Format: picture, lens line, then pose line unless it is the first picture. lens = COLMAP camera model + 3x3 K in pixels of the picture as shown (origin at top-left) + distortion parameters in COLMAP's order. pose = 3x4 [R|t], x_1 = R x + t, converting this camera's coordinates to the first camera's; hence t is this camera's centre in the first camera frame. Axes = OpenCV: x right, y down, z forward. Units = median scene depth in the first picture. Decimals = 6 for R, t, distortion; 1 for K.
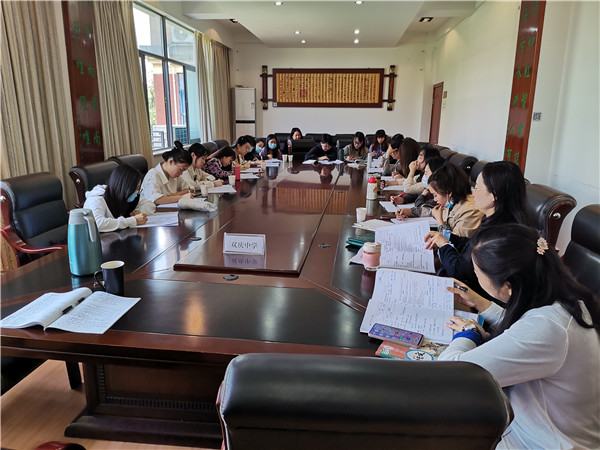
lens RADIAL K [[438.8, 0, 300.0], [0, 438.8, 225.0], [0, 0, 1]] dist [0.081200, -0.090639]
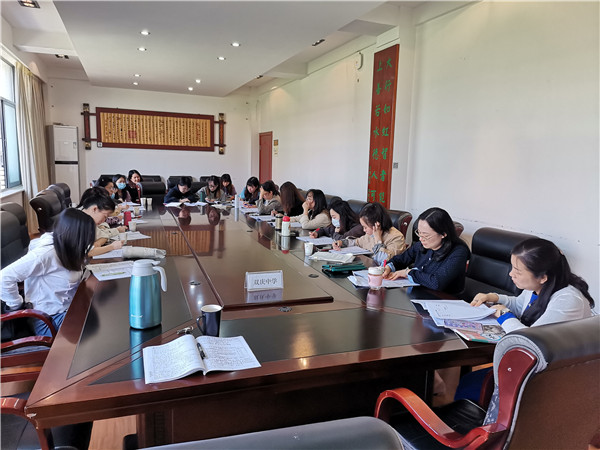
lens RADIAL K [[438.8, 0, 300.0], [0, 438.8, 225.0], [0, 0, 1]] dist [0.081200, -0.090639]
pose [[0.892707, -0.052243, 0.447599, -0.114047], [0.091970, 0.993473, -0.067471, -0.002603], [-0.441153, 0.101398, 0.891685, -0.006178]]
